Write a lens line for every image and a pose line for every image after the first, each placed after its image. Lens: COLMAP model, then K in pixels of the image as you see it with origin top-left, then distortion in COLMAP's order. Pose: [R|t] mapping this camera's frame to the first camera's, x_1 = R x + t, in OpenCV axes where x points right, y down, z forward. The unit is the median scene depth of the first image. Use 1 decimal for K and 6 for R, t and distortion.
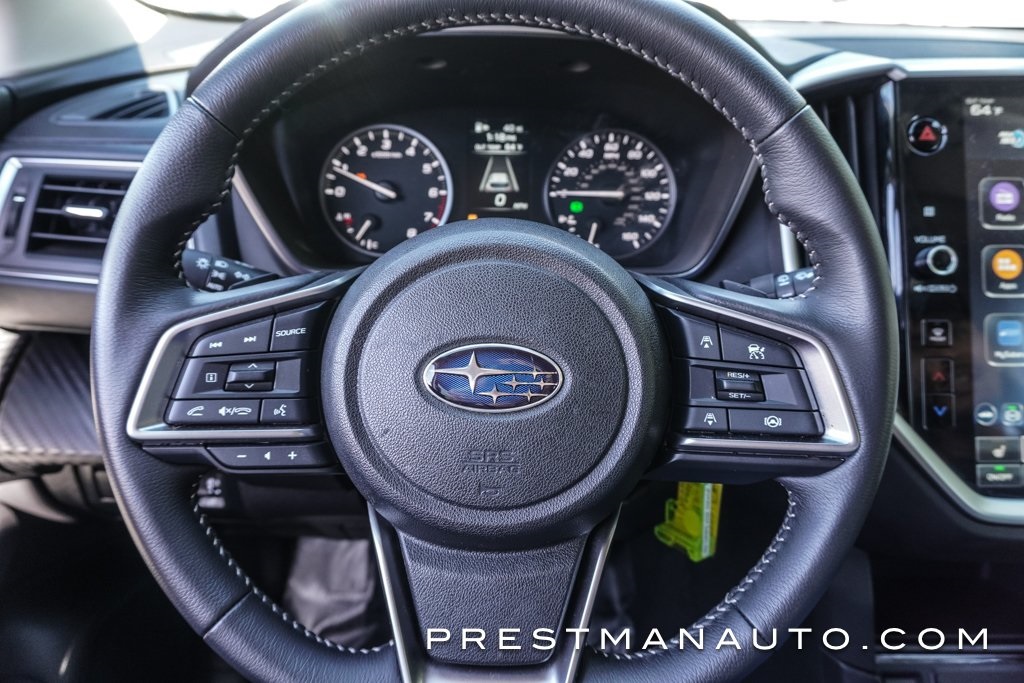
lens RADIAL K [[678.0, 0, 512.0], [0, 678.0, 341.5], [0, 0, 1]] dist [-0.044877, 0.045042]
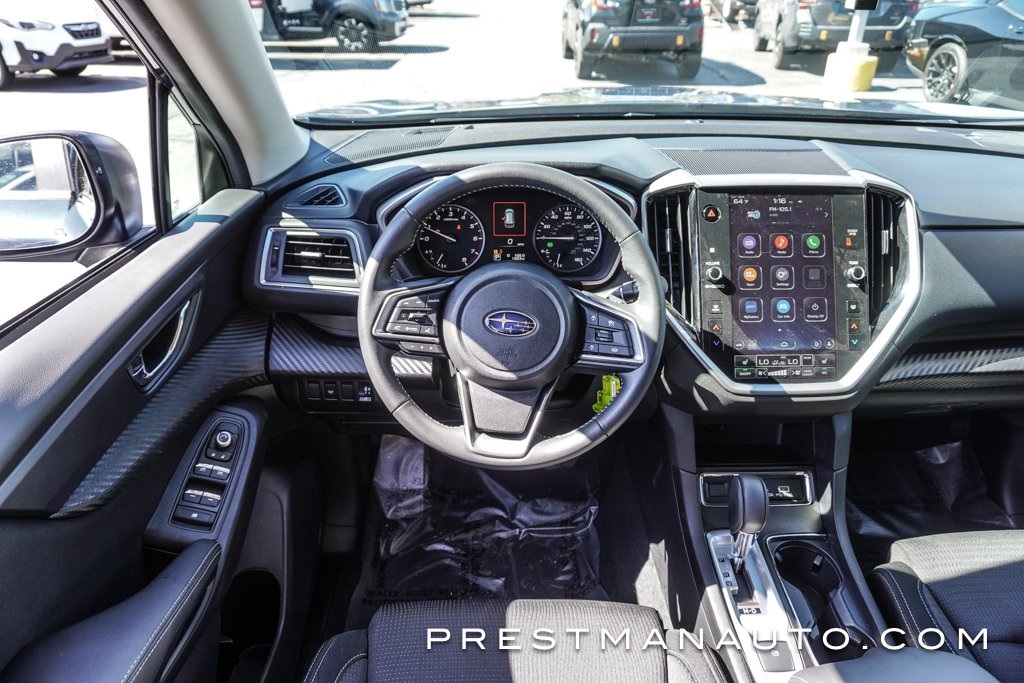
lens RADIAL K [[678.0, 0, 512.0], [0, 678.0, 341.5], [0, 0, 1]] dist [-0.044877, 0.045042]
pose [[0.999865, -0.012312, -0.010913, 0.009628], [0.012458, 0.999833, 0.013364, 0.086098], [0.010747, -0.013498, 0.999851, -1.661292]]
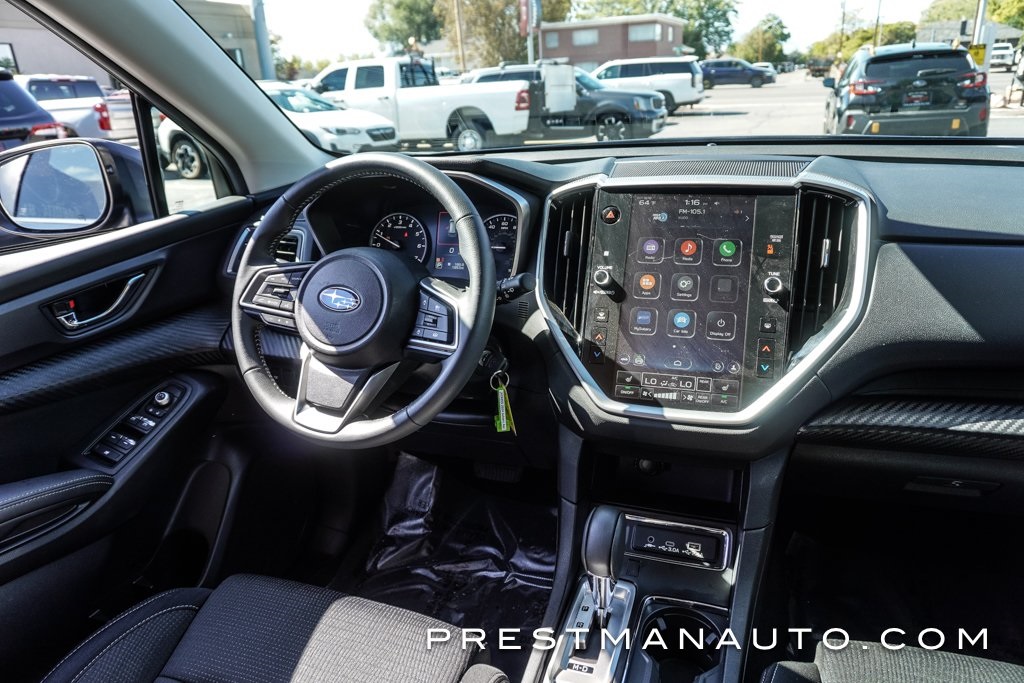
lens RADIAL K [[679.1, 0, 512.0], [0, 679.1, 341.5], [0, 0, 1]] dist [-0.040789, 0.021090]
pose [[0.924380, 0.063586, -0.376137, 1.616655], [-0.109727, 0.988660, -0.102528, 0.414833], [0.365352, 0.136047, 0.920874, -1.249570]]
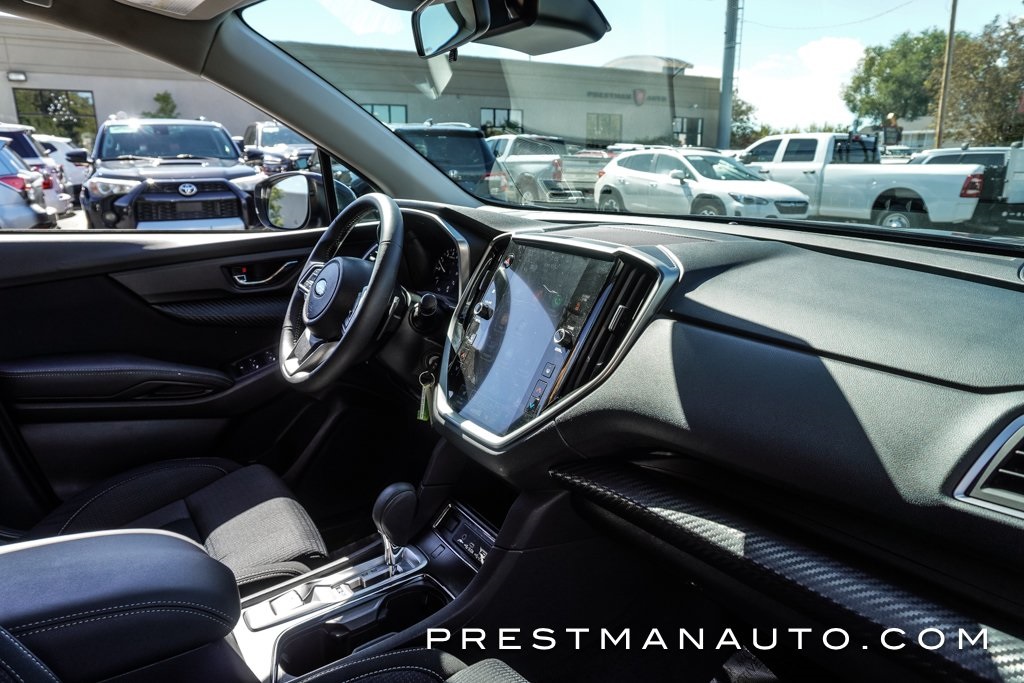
lens RADIAL K [[679.1, 0, 512.0], [0, 679.1, 341.5], [0, 0, 1]] dist [-0.040789, 0.021090]
pose [[0.522499, 0.193005, -0.830508, 3.905572], [-0.395562, 0.917750, -0.035582, 0.029927], [0.755331, 0.347109, 0.555869, -0.294417]]
